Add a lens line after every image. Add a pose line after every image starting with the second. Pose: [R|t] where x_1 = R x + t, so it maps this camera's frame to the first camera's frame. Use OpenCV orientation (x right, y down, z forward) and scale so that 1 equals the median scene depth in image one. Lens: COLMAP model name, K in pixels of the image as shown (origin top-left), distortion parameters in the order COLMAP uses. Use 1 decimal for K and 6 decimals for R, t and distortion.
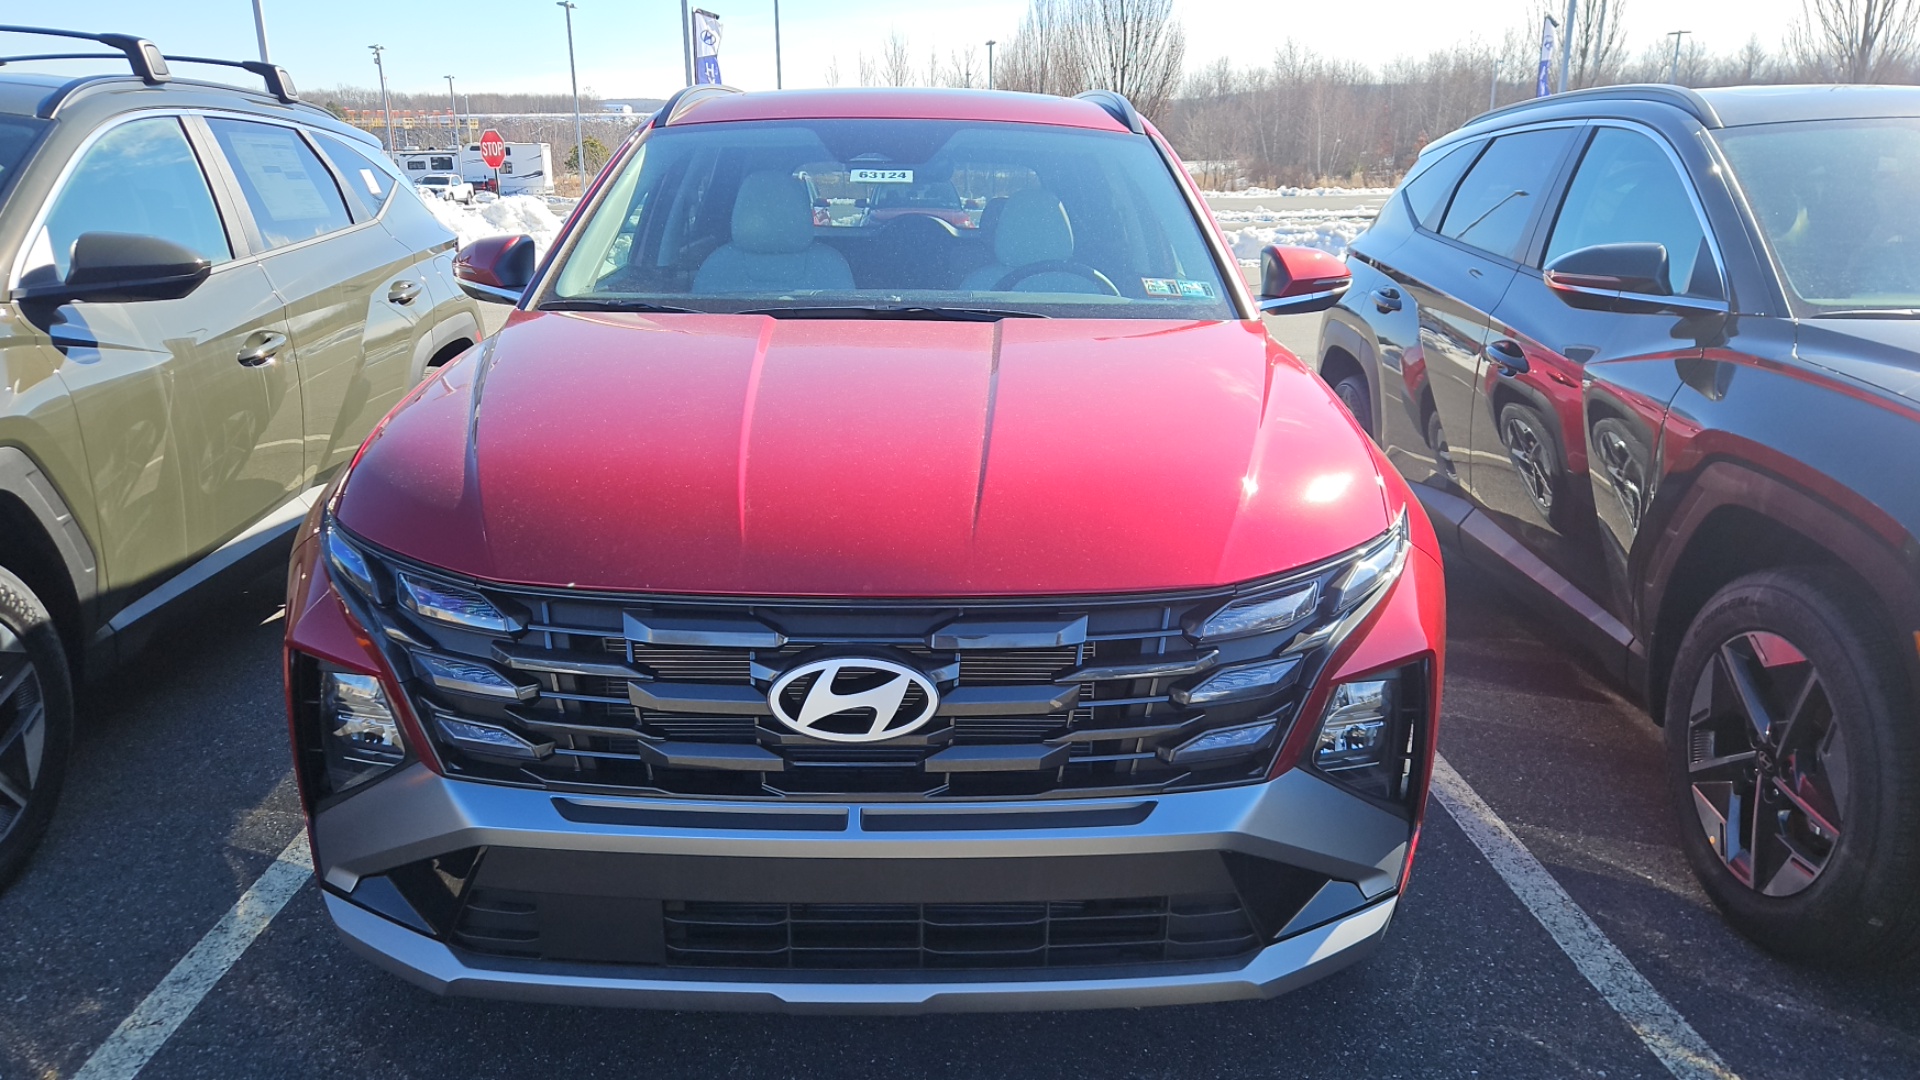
lens RADIAL K [[1439.8, 0, 958.2], [0, 1439.8, 538.5], [0, 0, 1]] dist [0.069870, -0.021937]
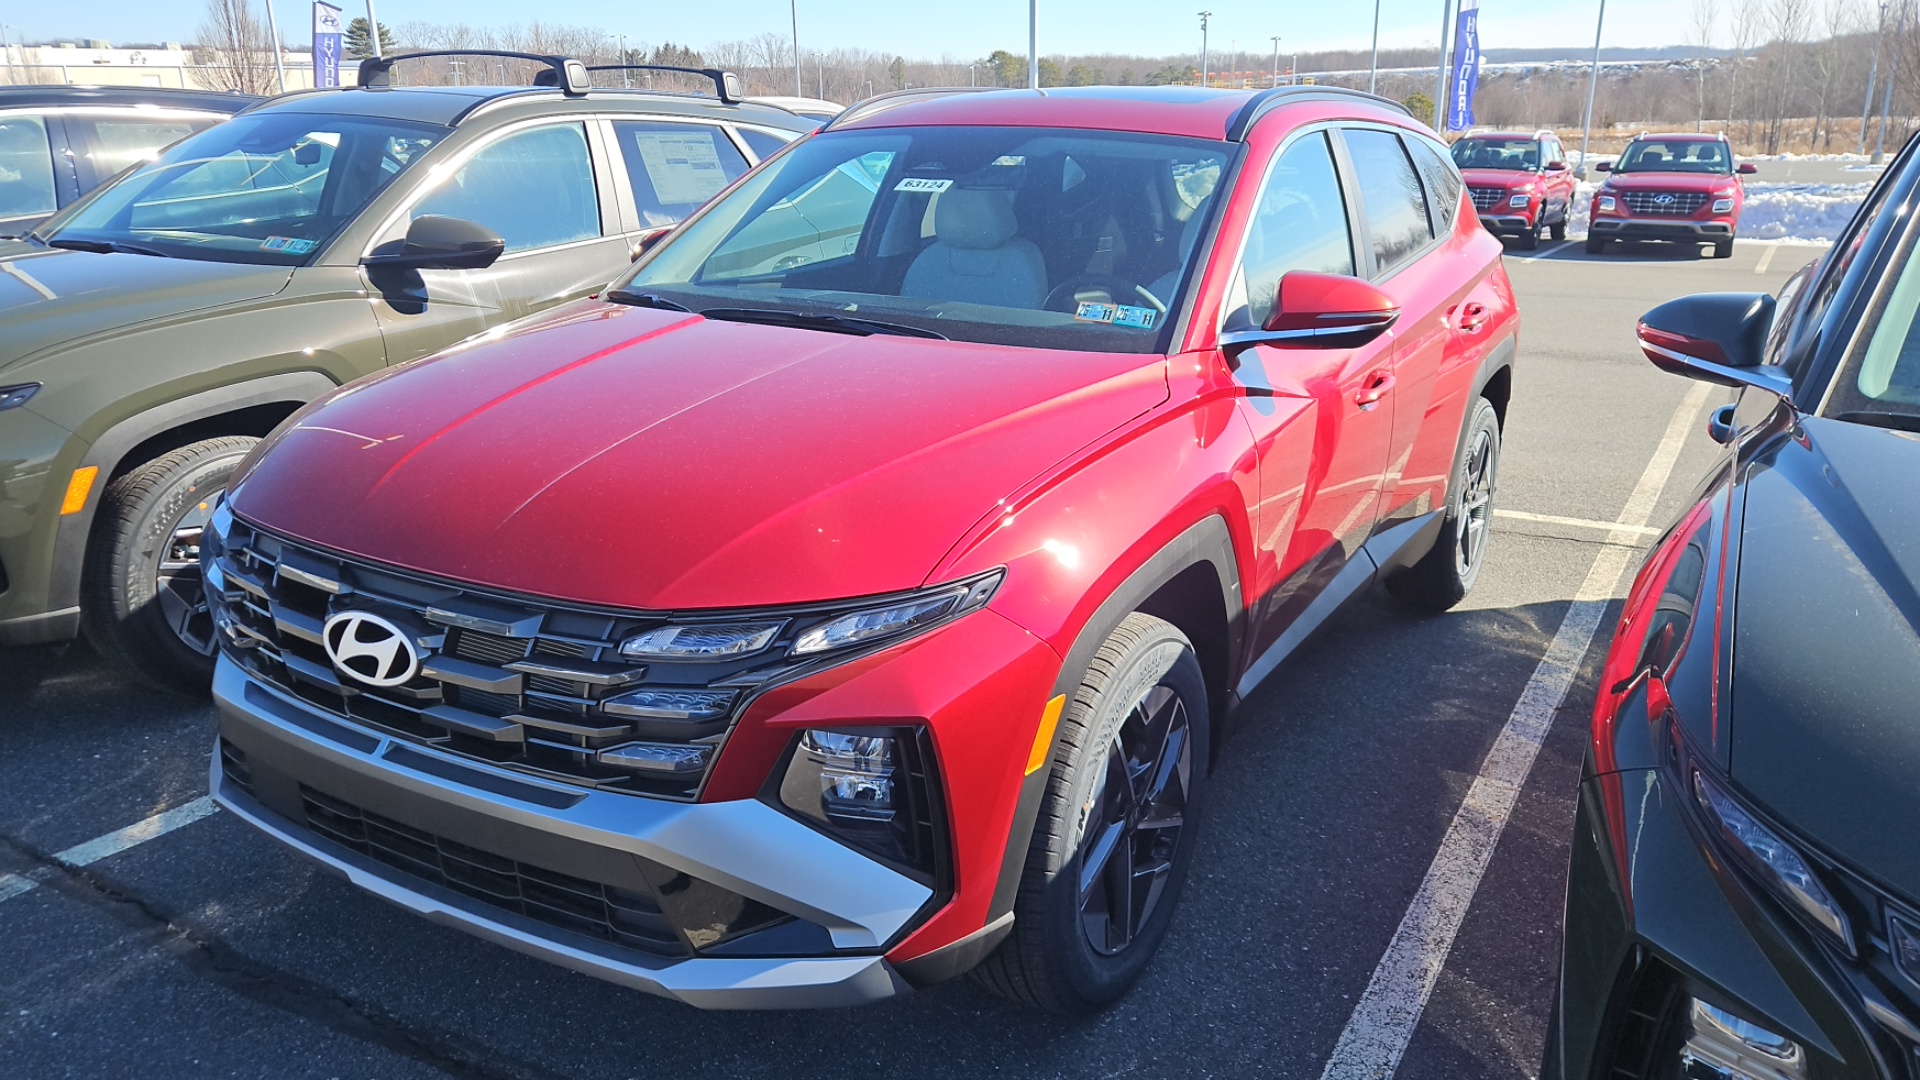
lens RADIAL K [[1439.8, 0, 920.1], [0, 1439.8, 548.6], [0, 0, 1]] dist [0.069870, -0.021937]
pose [[0.843450, 0.154000, -0.514661, 0.913169], [-0.136588, 0.988023, 0.071796, -0.118435], [0.519554, 0.009740, 0.854382, 0.196329]]
